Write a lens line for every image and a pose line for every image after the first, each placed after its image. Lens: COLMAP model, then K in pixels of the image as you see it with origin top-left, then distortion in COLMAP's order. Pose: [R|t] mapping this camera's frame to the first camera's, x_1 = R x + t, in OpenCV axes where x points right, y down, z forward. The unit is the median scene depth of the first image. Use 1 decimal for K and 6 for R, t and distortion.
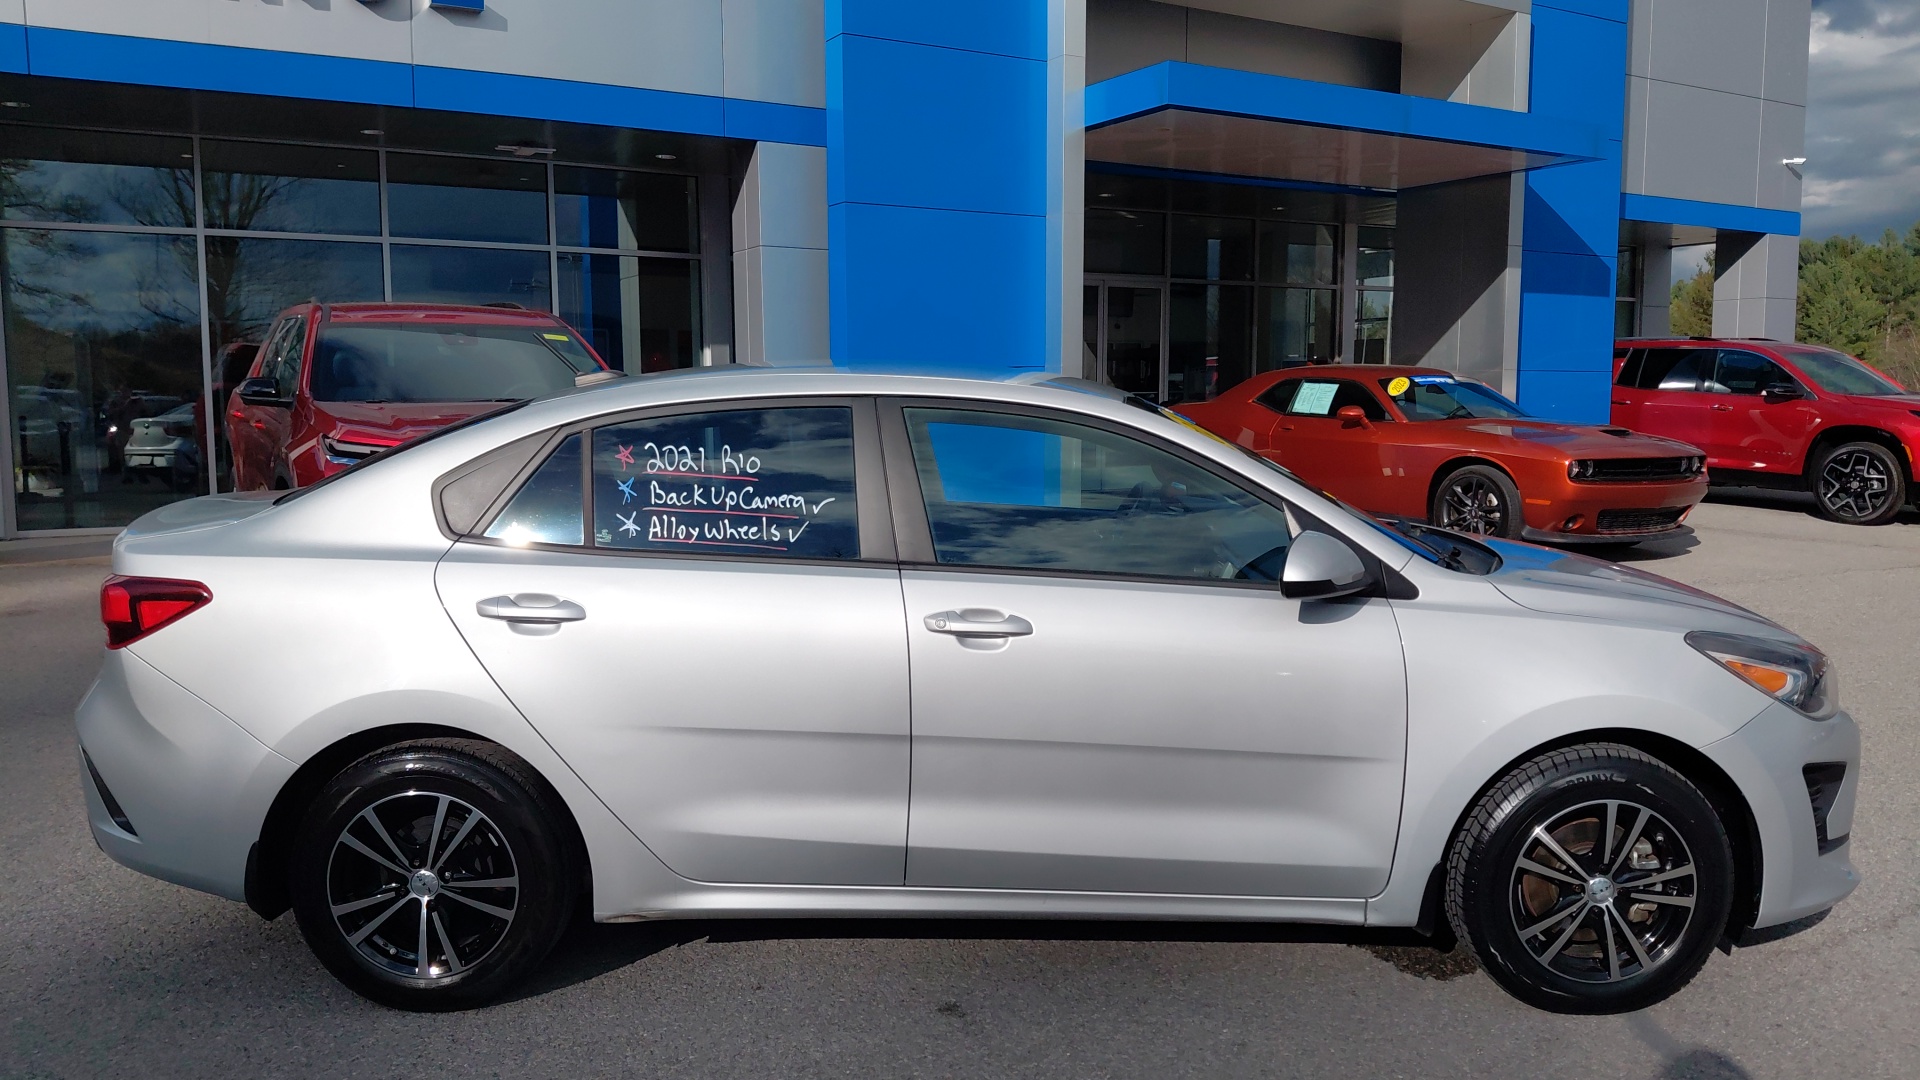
lens RADIAL K [[1514.1, 0, 959.3], [0, 1514.1, 516.2], [0, 0, 1]] dist [0.182632, -0.347838]
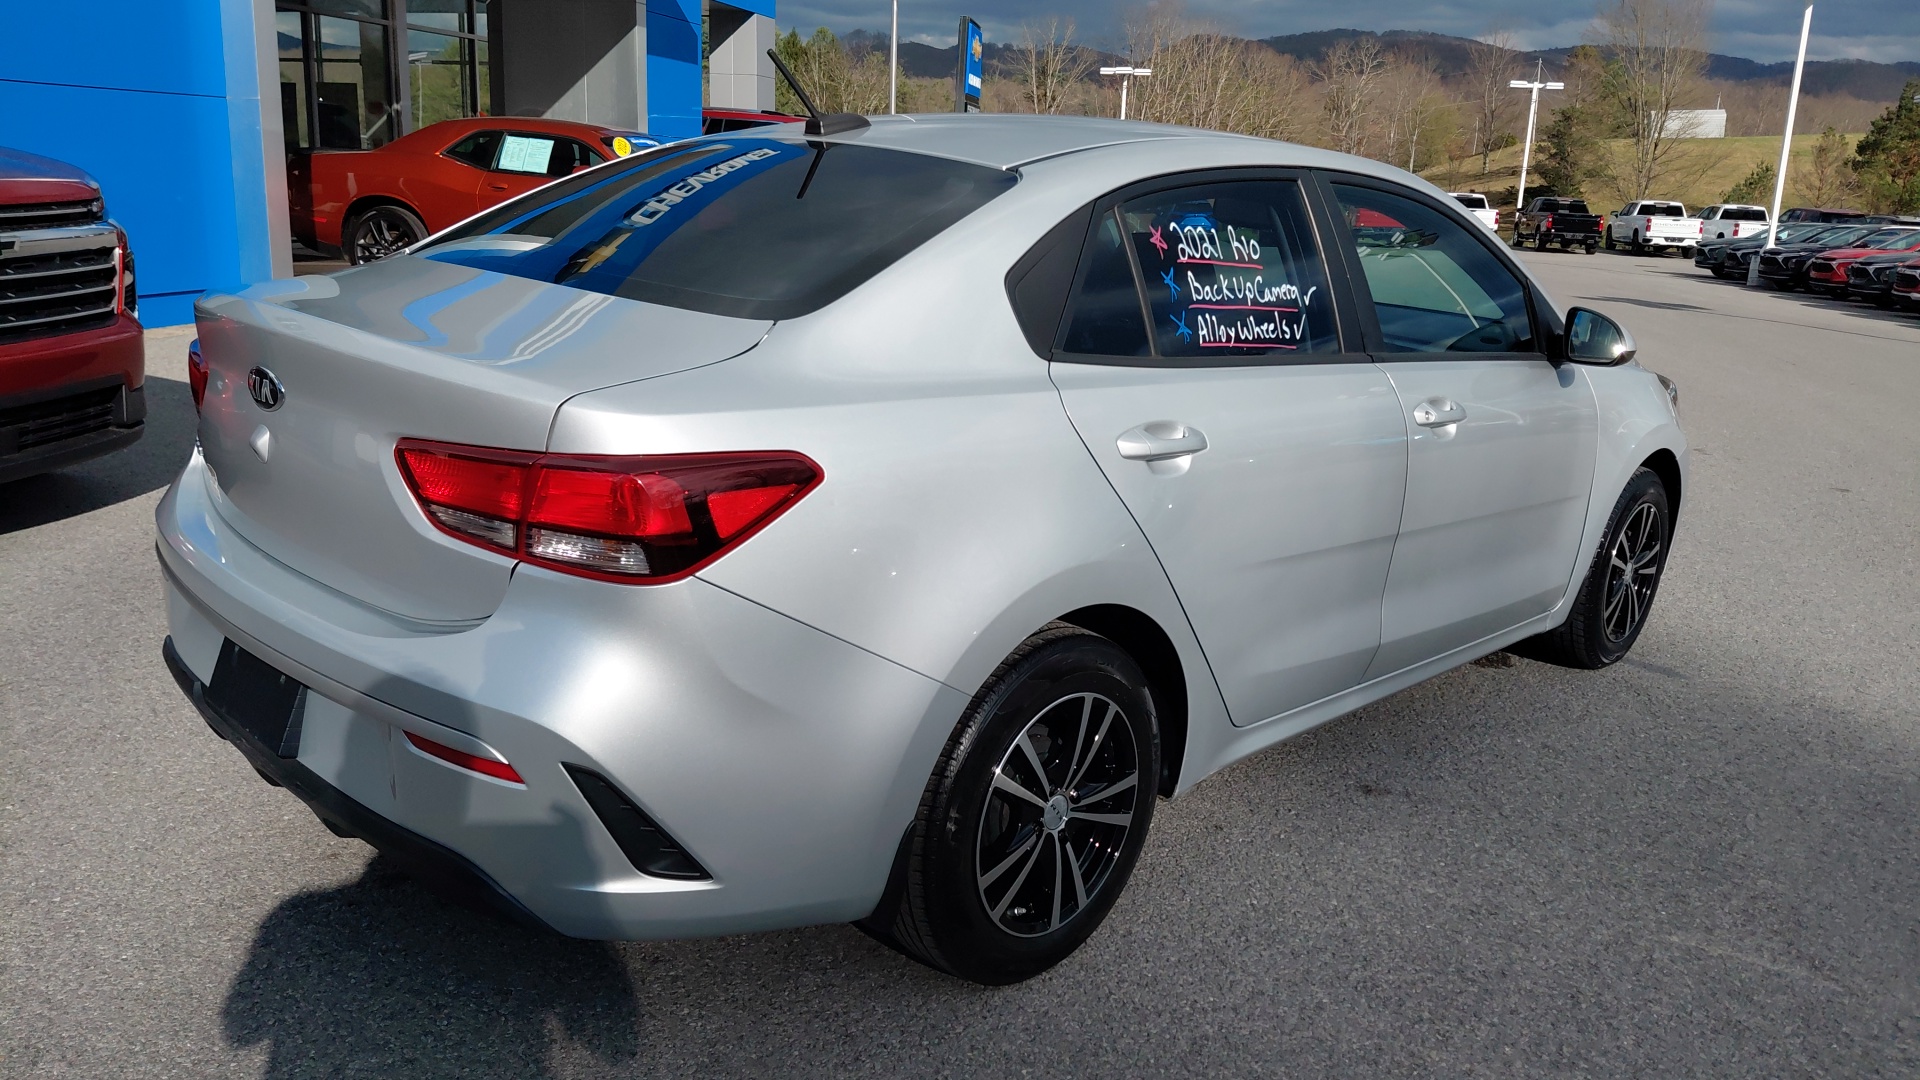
lens RADIAL K [[1496.1, 0, 976.5], [0, 1496.1, 539.4], [0, 0, 1]] dist [0.053407, -0.083758]
pose [[0.671498, -0.148966, 0.725879, -0.879407], [0.020052, 0.982879, 0.183158, -0.031614], [-0.740735, -0.108435, 0.662988, 0.547871]]
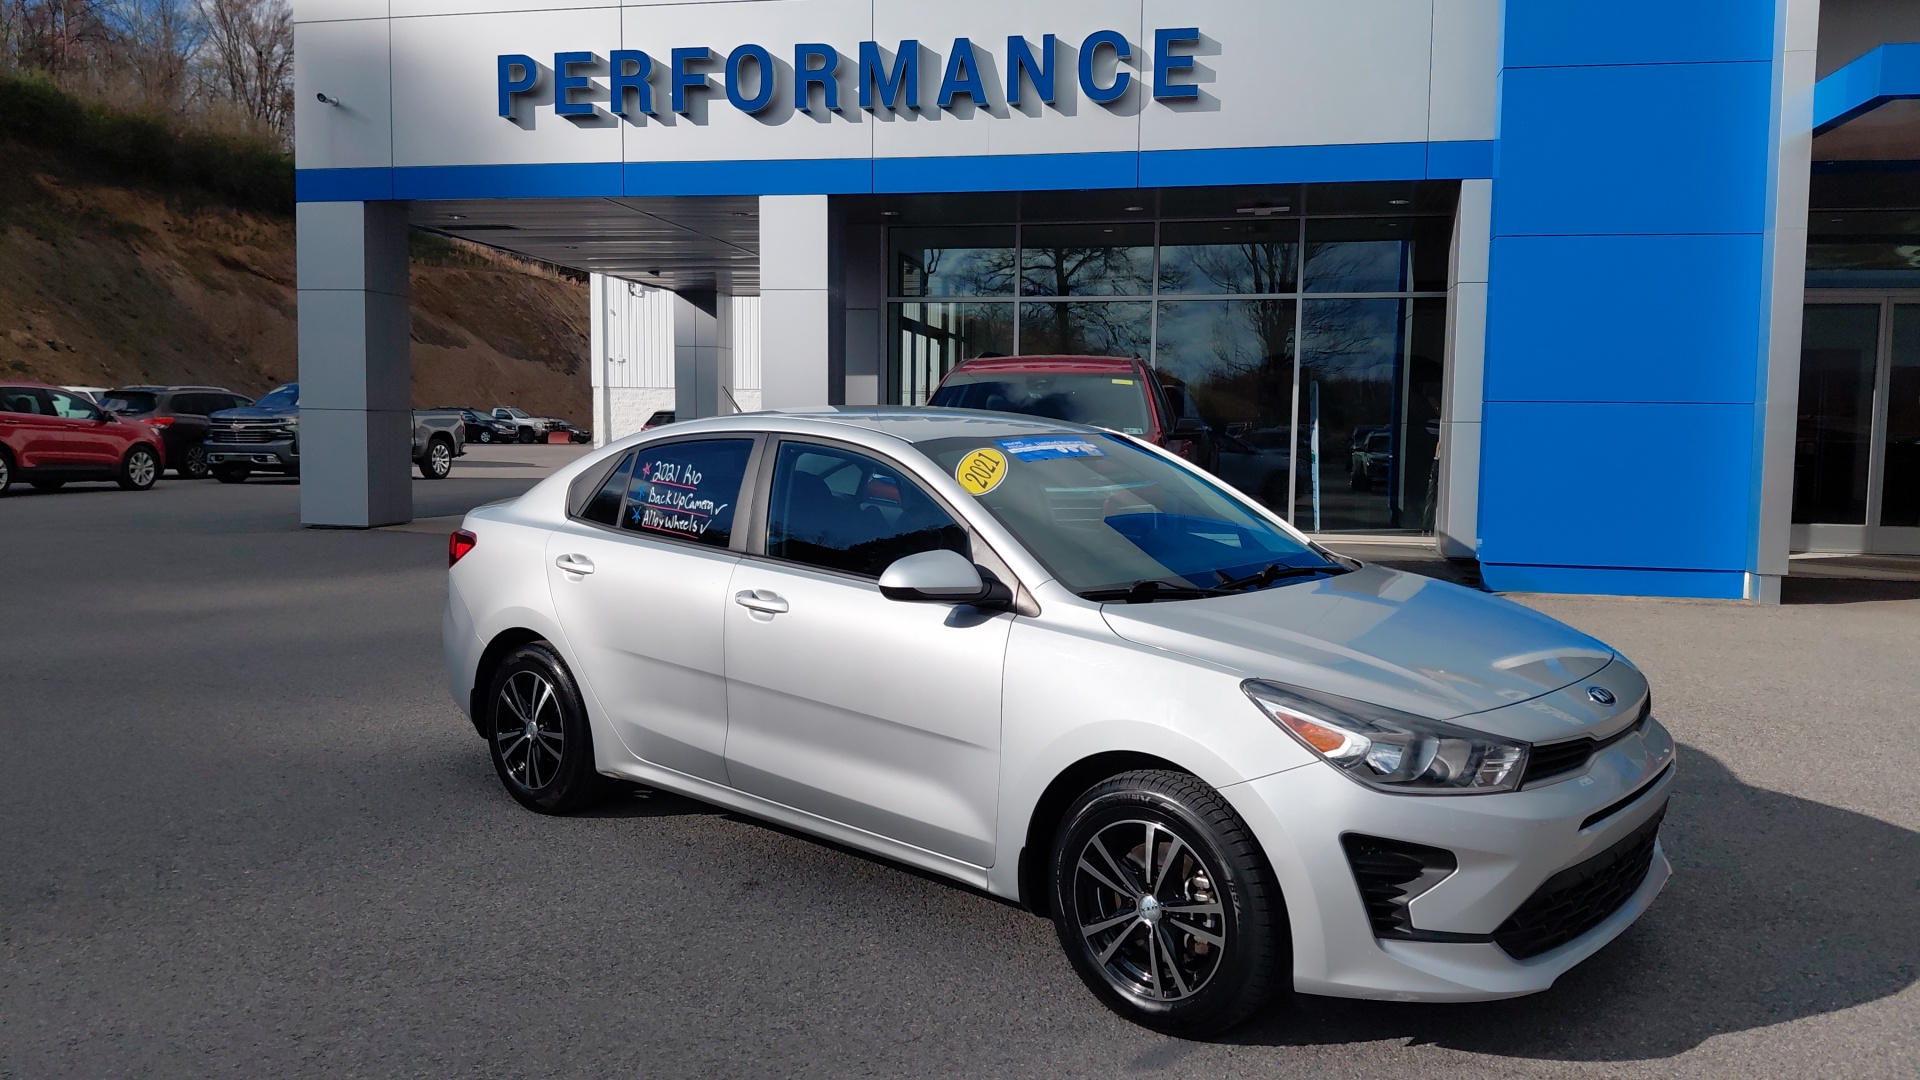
lens RADIAL K [[1455.9, 0, 858.6], [0, 1455.9, 543.4], [0, 0, 1]] dist [0.306518, -0.427855]
pose [[0.721467, 0.071199, -0.688779, 0.937543], [-0.076651, 0.996798, 0.022750, -0.015923], [0.688193, 0.036383, 0.724615, 0.108472]]
